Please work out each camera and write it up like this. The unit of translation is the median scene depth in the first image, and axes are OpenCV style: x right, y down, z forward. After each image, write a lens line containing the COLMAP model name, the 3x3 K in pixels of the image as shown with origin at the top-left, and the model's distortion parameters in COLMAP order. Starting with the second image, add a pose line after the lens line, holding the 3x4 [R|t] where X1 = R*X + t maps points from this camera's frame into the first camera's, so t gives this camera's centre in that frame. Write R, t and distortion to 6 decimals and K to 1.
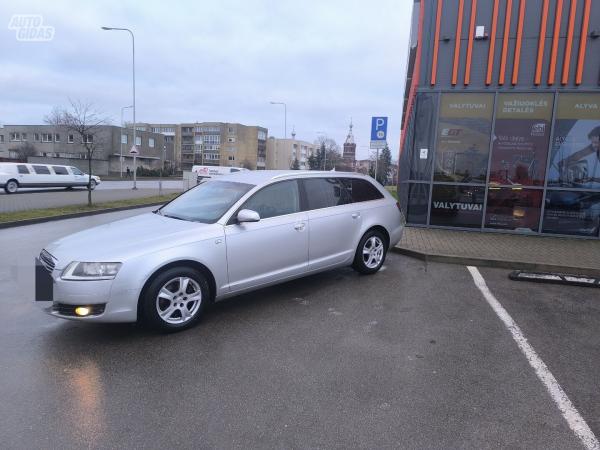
lens RADIAL K [[398.9, 0, 299.2], [0, 398.9, 232.6], [0, 0, 1]] dist [0.032802, -0.032145]
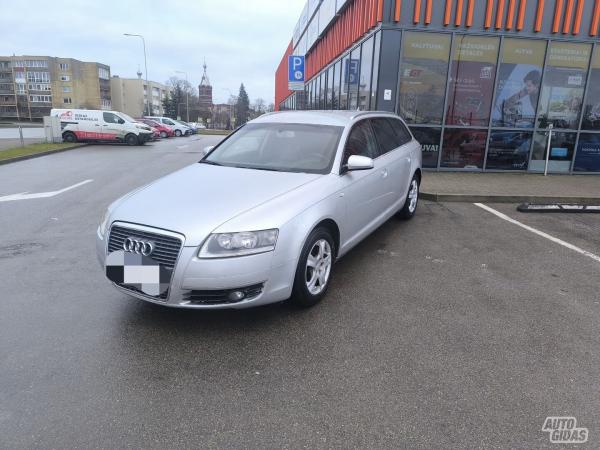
lens RADIAL K [[398.9, 0, 299.2], [0, 398.9, 232.6], [0, 0, 1]] dist [0.032802, -0.032145]
pose [[0.943716, -0.097687, 0.316002, -0.267024], [0.055545, 0.988630, 0.139737, -0.010116], [-0.326059, -0.114320, 0.938412, 0.103406]]
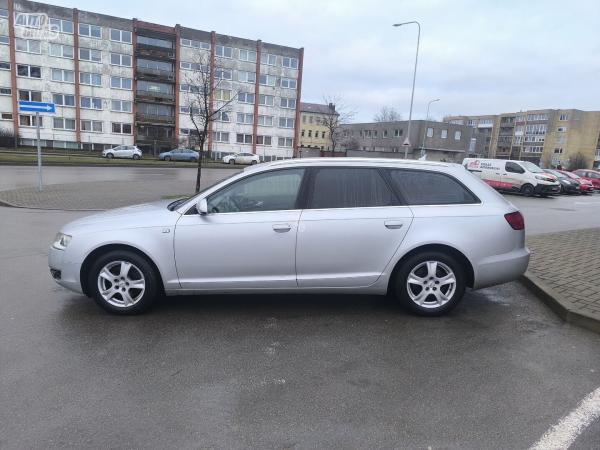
lens RADIAL K [[398.9, 0, 299.2], [0, 398.9, 232.6], [0, 0, 1]] dist [0.032802, -0.032145]
pose [[0.745042, 0.133268, -0.653569, 0.294857], [-0.122664, 0.990501, 0.062140, -0.032403], [0.655642, 0.033872, 0.754312, 0.240396]]
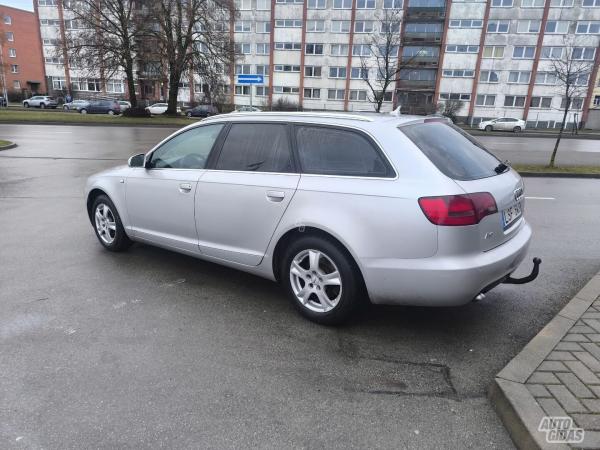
lens RADIAL K [[398.9, 0, 299.2], [0, 398.9, 232.6], [0, 0, 1]] dist [0.032802, -0.032145]
pose [[0.206168, 0.263040, -0.942499, 0.418541], [-0.167886, 0.958418, 0.230759, -0.077701], [0.964007, 0.110658, 0.241756, 0.569418]]
